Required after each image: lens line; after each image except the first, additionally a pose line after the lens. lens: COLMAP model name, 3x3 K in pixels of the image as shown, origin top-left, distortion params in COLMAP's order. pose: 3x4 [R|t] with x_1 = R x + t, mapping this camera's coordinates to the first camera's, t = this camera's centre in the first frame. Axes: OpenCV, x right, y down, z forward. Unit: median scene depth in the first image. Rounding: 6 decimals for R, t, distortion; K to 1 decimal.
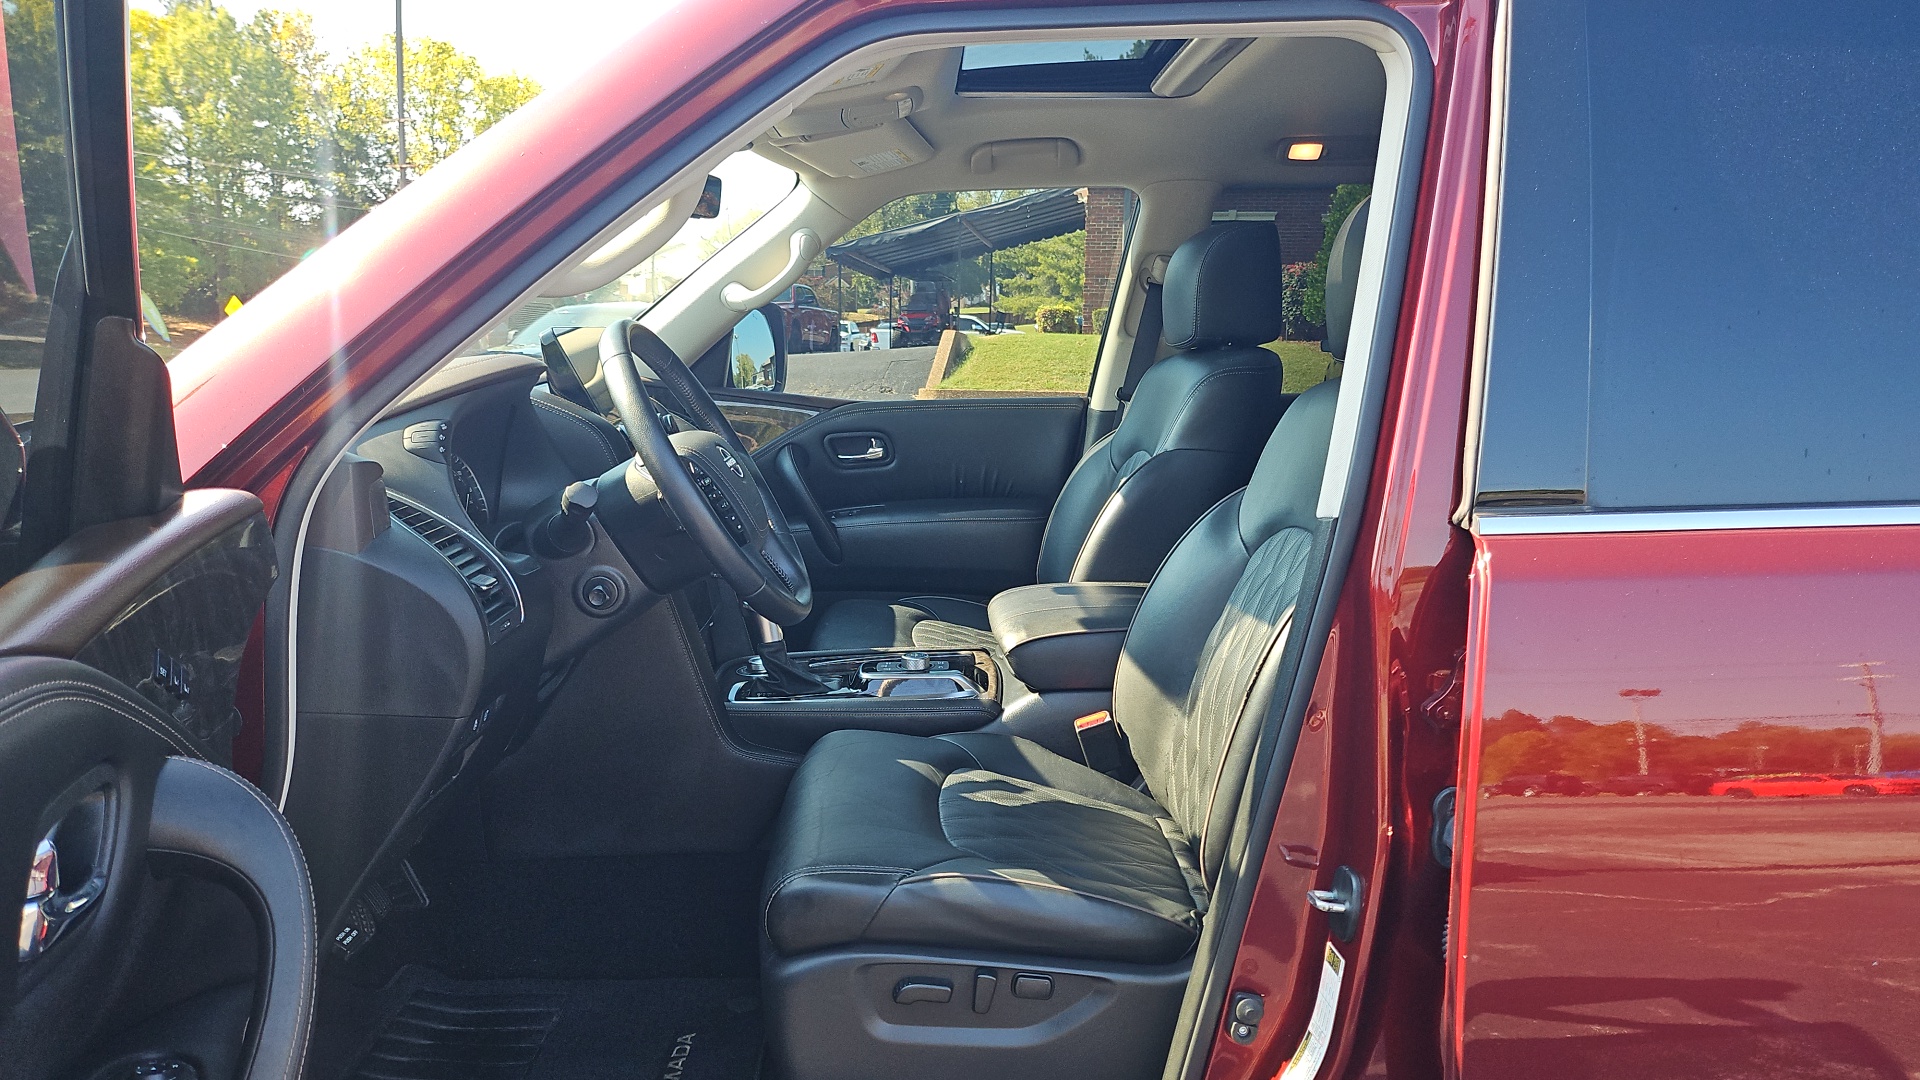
lens RADIAL K [[1348.0, 0, 967.6], [0, 1348.0, 552.7], [0, 0, 1]] dist [0.058692, -0.077043]
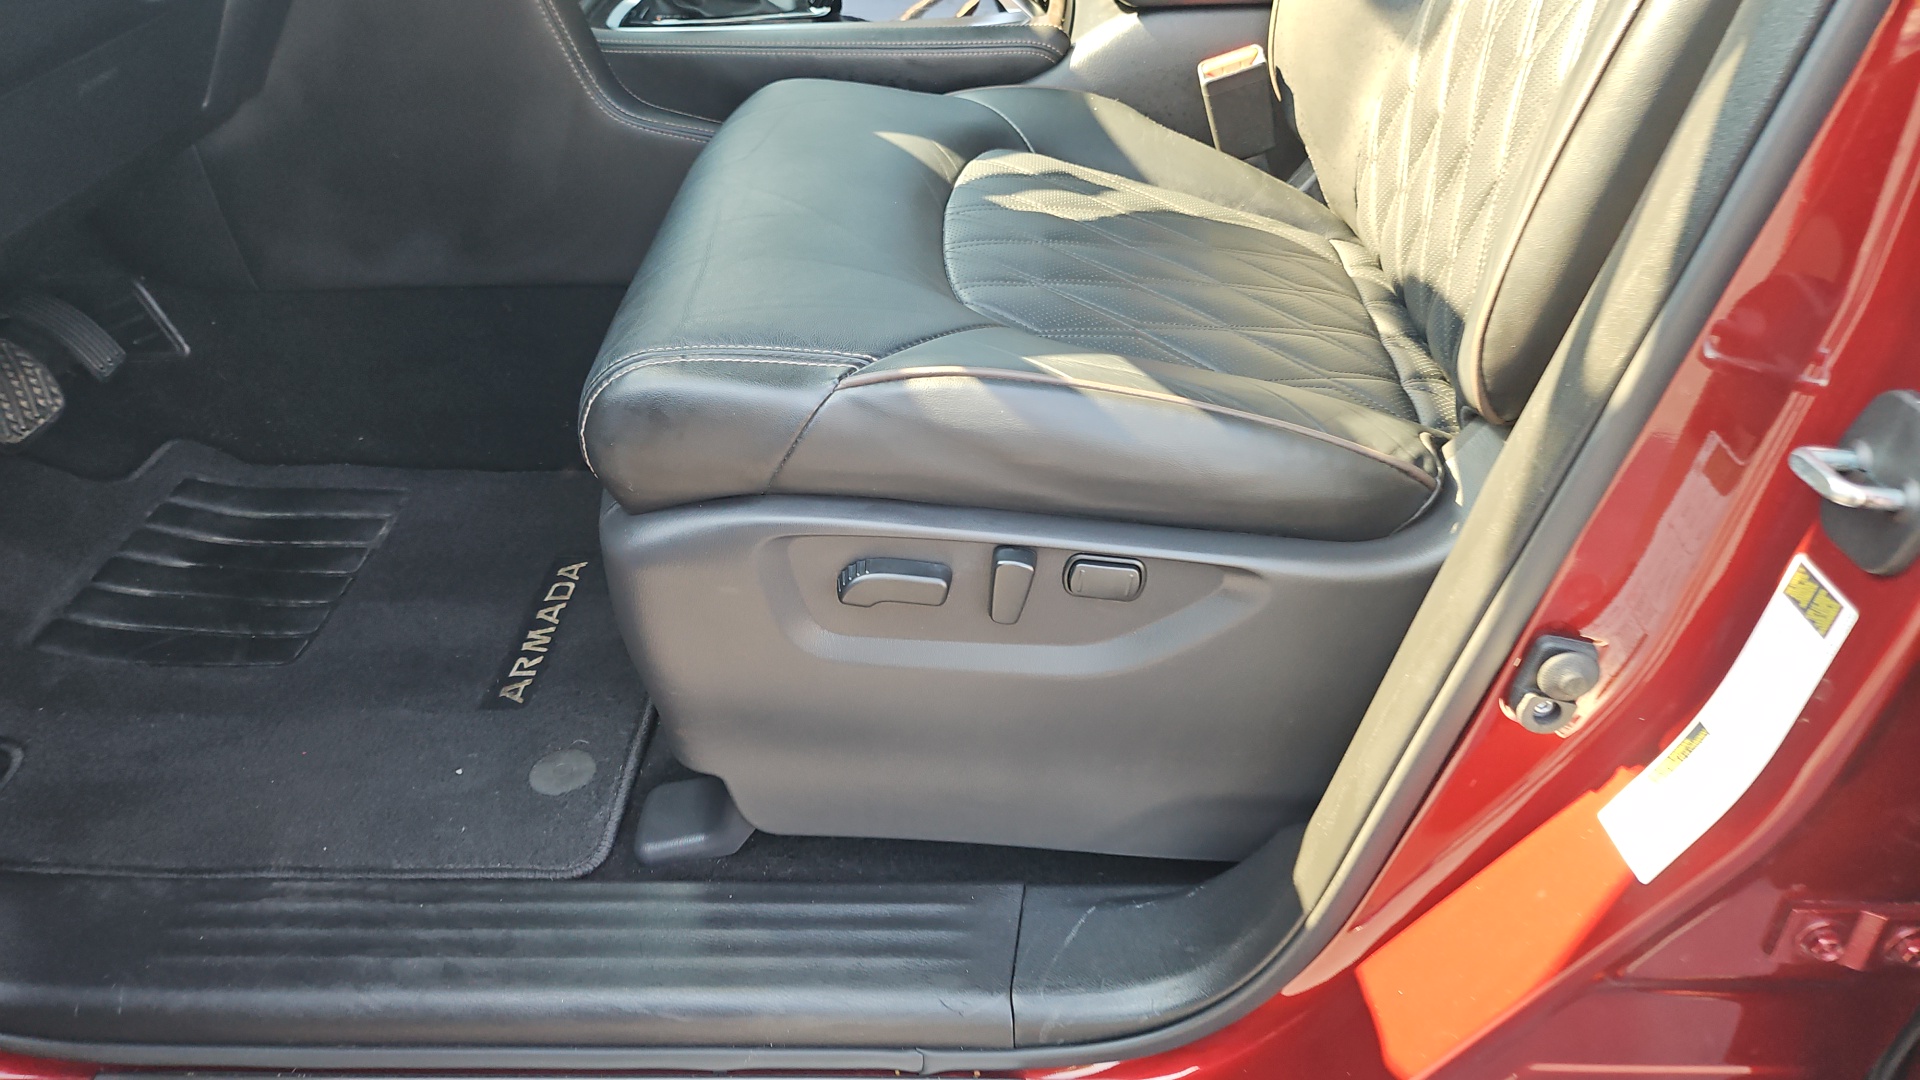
lens RADIAL K [[1348.0, 0, 987.5], [0, 1348.0, 560.4], [0, 0, 1]] dist [0.058692, -0.077043]
pose [[0.999097, 0.019143, -0.037938, 0.018141], [-0.000949, 0.902612, 0.430454, 0.073355], [0.042483, -0.430029, 0.901815, 0.428937]]
